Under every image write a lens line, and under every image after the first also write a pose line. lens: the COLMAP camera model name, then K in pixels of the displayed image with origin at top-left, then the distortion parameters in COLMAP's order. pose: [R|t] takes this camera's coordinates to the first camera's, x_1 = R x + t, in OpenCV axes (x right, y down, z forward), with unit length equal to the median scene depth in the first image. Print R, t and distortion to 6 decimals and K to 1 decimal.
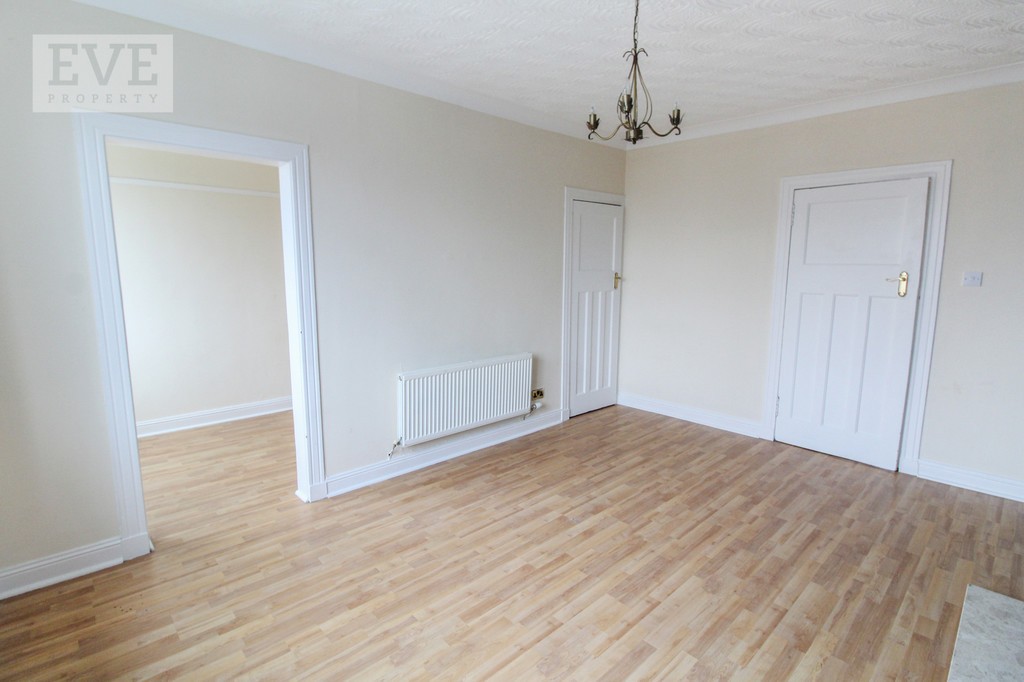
lens RADIAL K [[494.1, 0, 520.5], [0, 494.1, 333.6], [0, 0, 1]] dist [-0.004511, -0.000860]
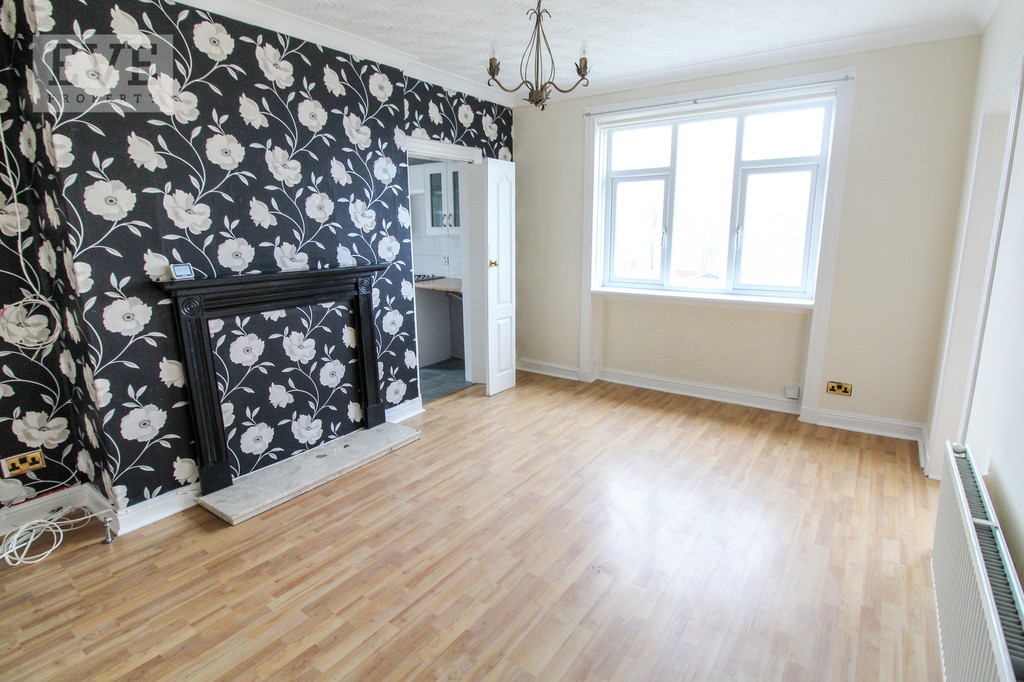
lens RADIAL K [[511.5, 0, 512.0], [0, 511.5, 341.0], [0, 0, 1]] dist [-0.004594, -0.000333]
pose [[-0.983323, 0.043022, -0.176707, 0.334580], [-0.021990, 0.936363, 0.350343, -0.208360], [0.180534, 0.348386, -0.919801, 1.457593]]
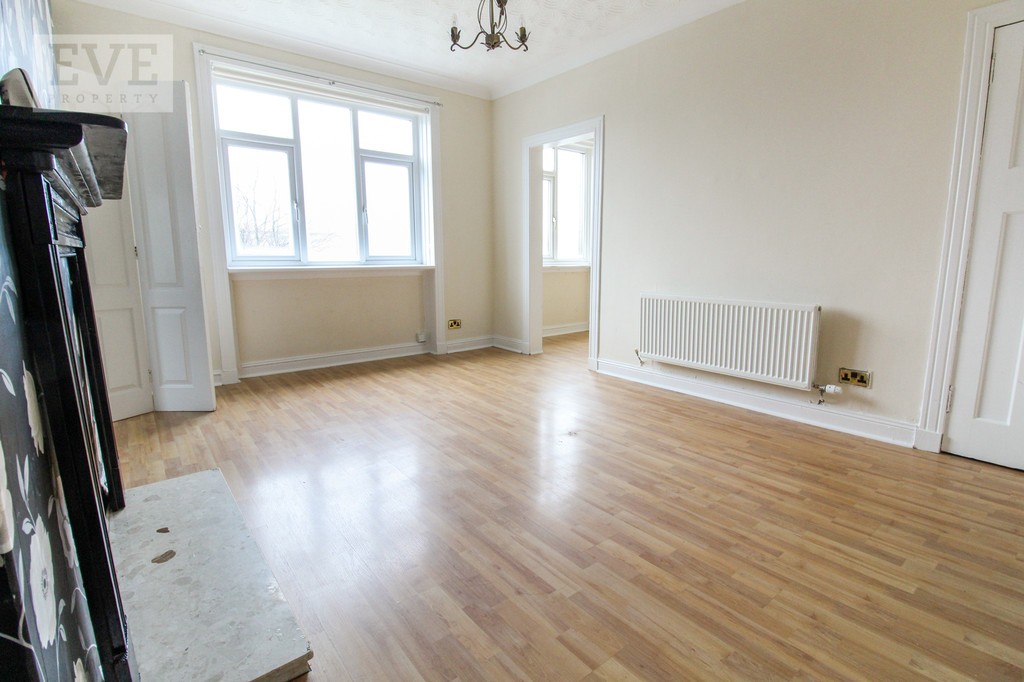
lens RADIAL K [[494.1, 0, 520.5], [0, 494.1, 333.6], [0, 0, 1]] dist [-0.004511, -0.000860]
pose [[-0.080622, 0.147767, -0.985731, 0.978271], [-0.140765, 0.977350, 0.158024, 0.038326], [0.986755, 0.151496, -0.057996, 0.853220]]
